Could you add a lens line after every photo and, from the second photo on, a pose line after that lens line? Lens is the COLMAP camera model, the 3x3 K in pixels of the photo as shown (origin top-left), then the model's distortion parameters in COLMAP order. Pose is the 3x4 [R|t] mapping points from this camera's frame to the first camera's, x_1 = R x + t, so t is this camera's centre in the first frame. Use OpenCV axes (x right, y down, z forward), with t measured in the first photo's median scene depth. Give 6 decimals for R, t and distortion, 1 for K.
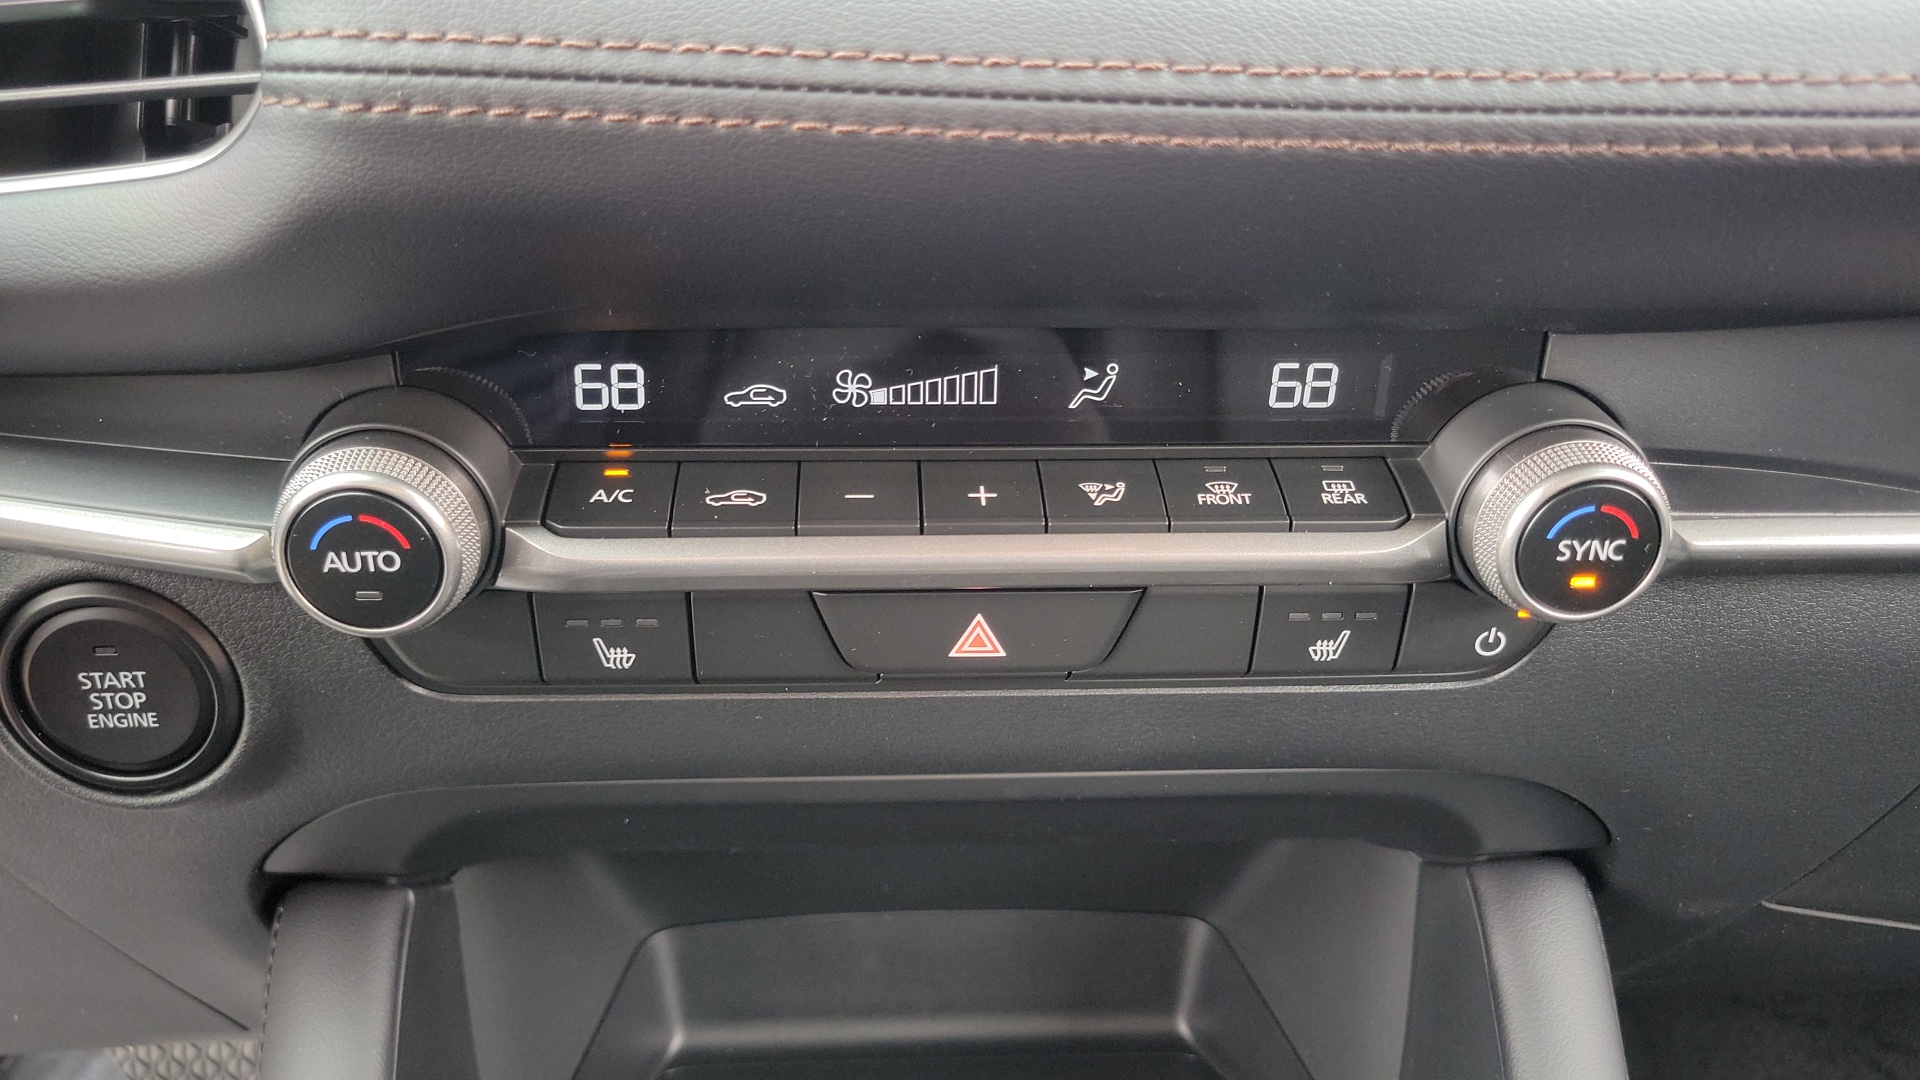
lens RADIAL K [[1472.2, 0, 967.2], [0, 1472.2, 530.8], [0, 0, 1]] dist [0.032599, -0.025686]
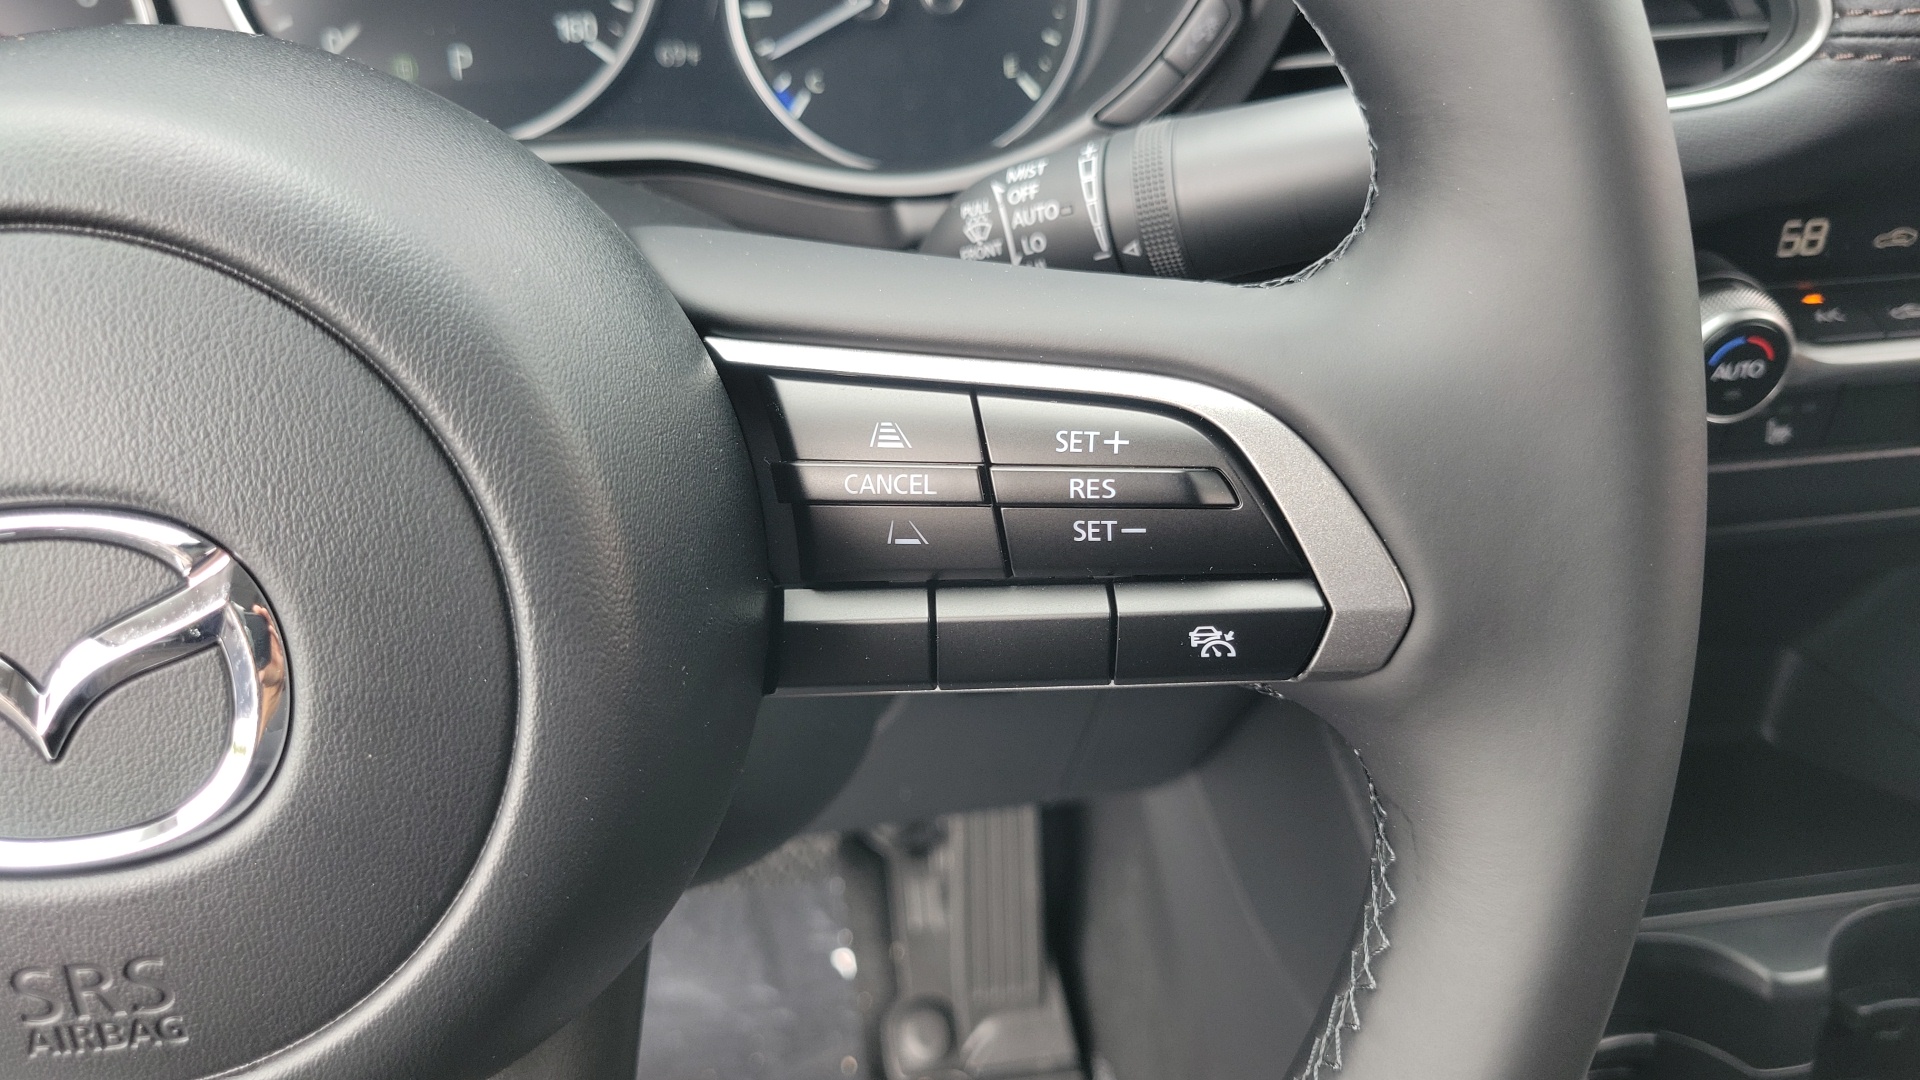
lens RADIAL K [[1472.2, 0, 961.5], [0, 1472.2, 527.2], [0, 0, 1]] dist [0.032599, -0.025686]
pose [[0.995707, -0.076004, 0.052822, -1.111145], [0.070225, 0.992118, 0.103778, -0.027763], [-0.060293, -0.099623, 0.993197, -0.359804]]
